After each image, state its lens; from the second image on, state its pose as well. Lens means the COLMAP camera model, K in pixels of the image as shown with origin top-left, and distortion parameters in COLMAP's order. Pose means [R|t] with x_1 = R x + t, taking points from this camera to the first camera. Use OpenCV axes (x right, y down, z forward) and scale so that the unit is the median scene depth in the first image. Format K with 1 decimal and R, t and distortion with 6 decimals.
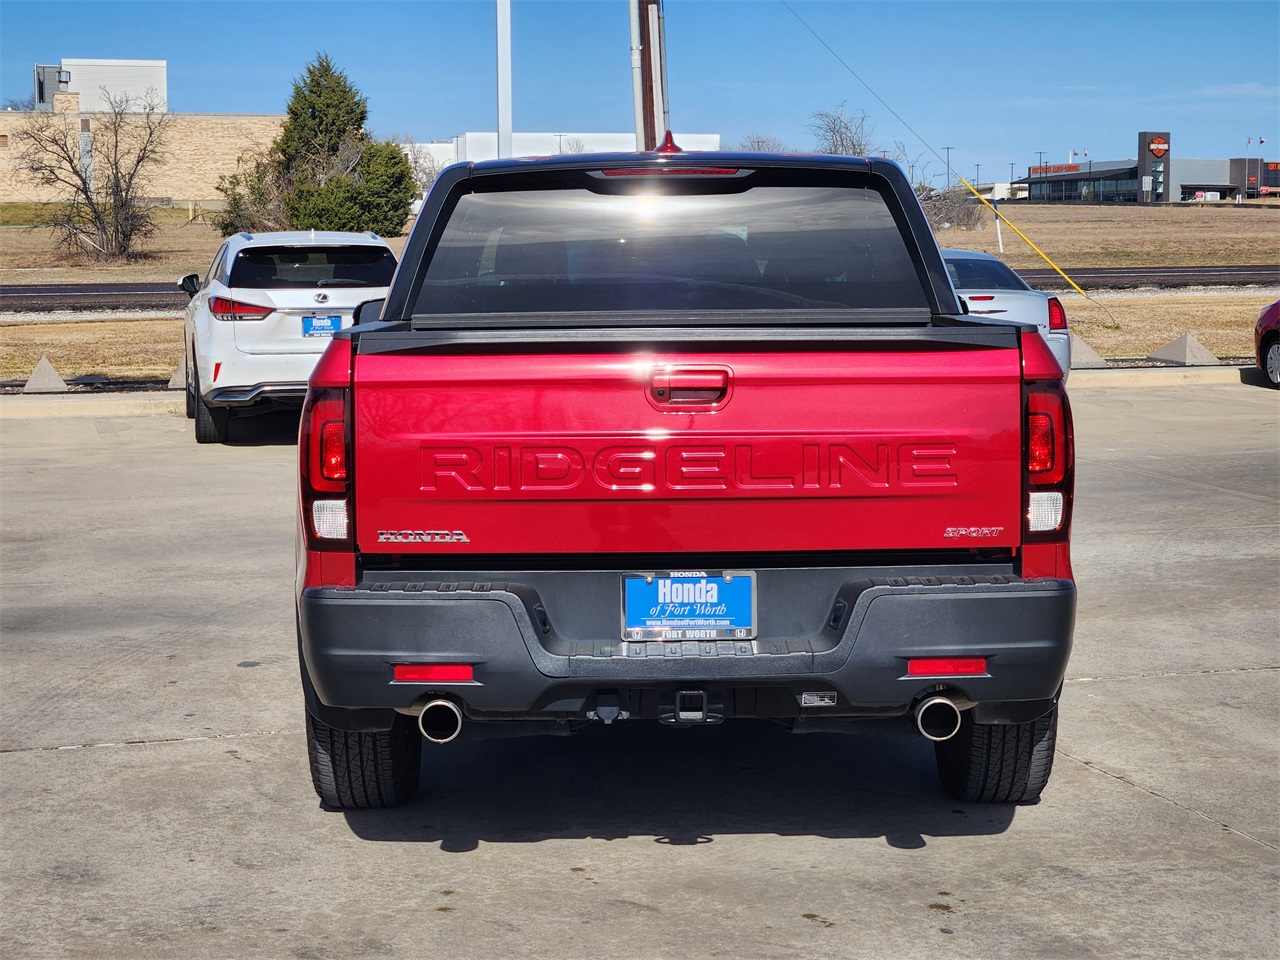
lens RADIAL K [[2443.6, 0, 614.1], [0, 2443.6, 383.0], [0, 0, 1]] dist [-0.601376, 6.217539]
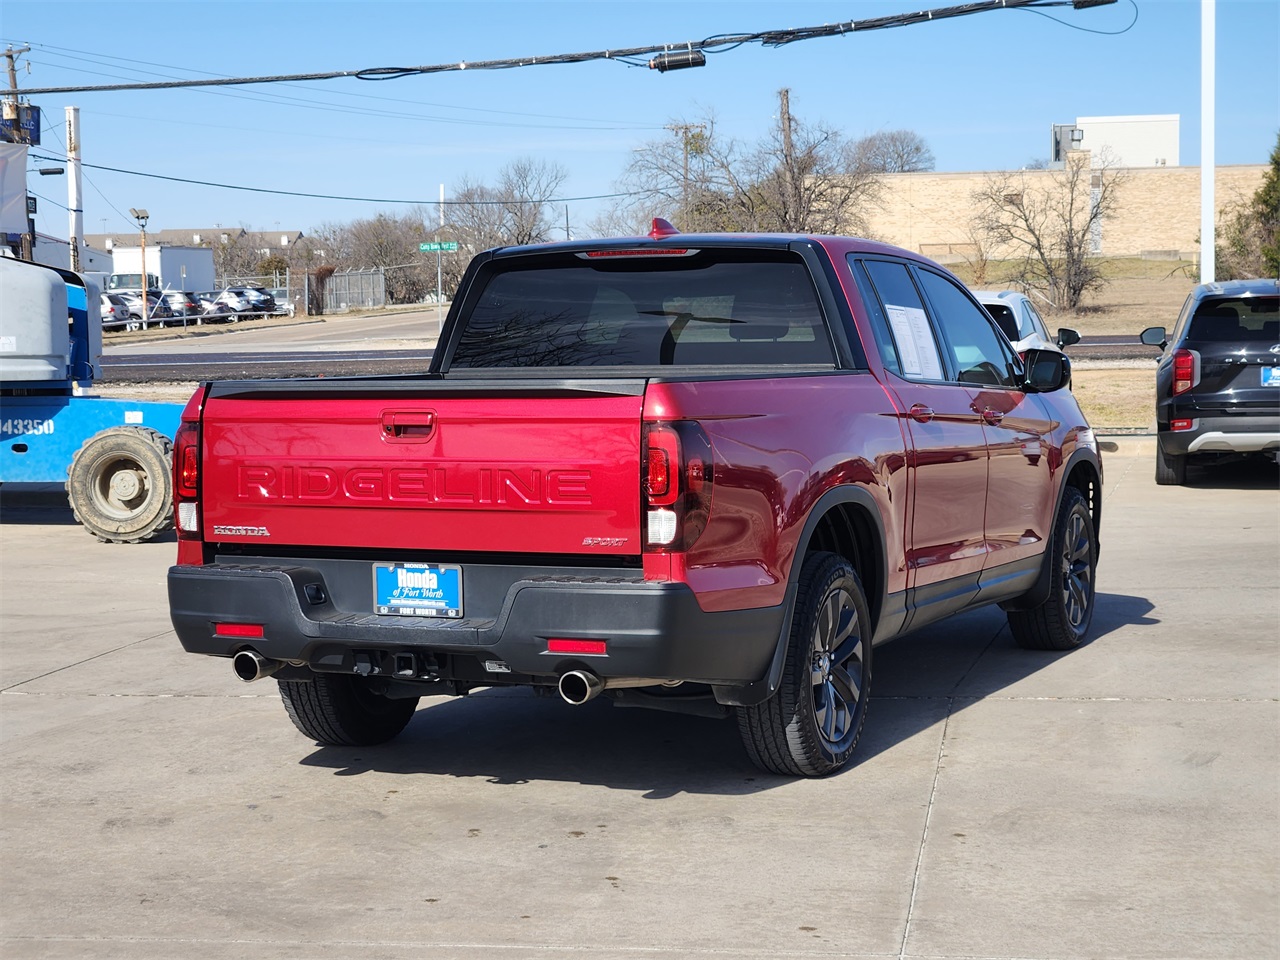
lens RADIAL K [[2443.6, 0, 614.1], [0, 2443.6, 383.0], [0, 0, 1]] dist [-0.601376, 6.217539]
pose [[0.905522, 0.001897, -0.424296, 0.686842], [-0.011135, 0.999752, -0.019295, 0.003347], [0.424154, 0.022197, 0.905318, -0.151644]]
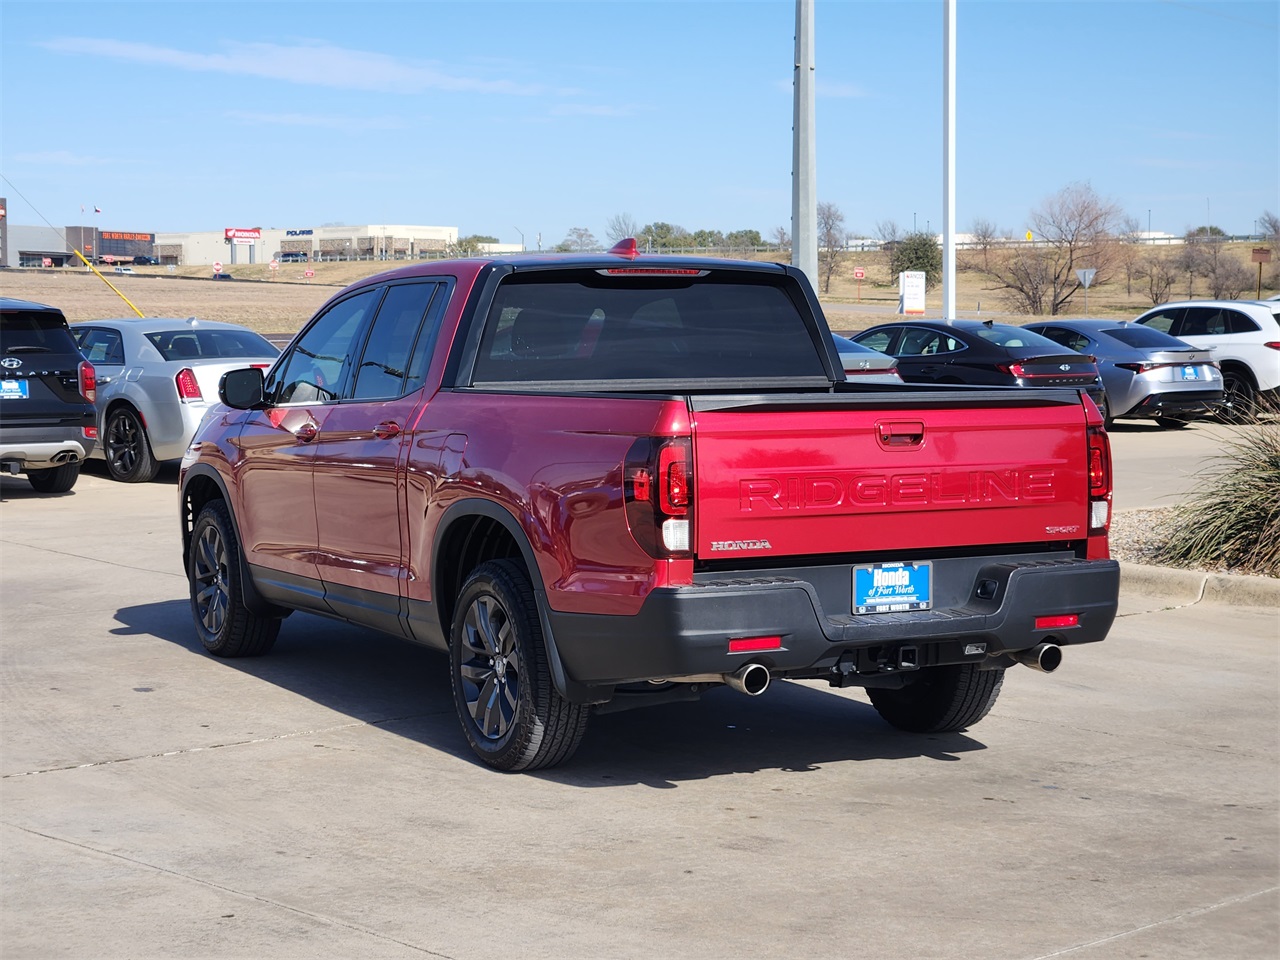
lens RADIAL K [[2443.6, 0, 614.1], [0, 2443.6, 383.0], [0, 0, 1]] dist [-0.601376, 6.217539]
pose [[0.890370, -0.001073, 0.455237, -0.755463], [0.013543, 0.999617, -0.024131, 0.004233], [-0.455036, 0.027651, 0.890043, -0.184998]]
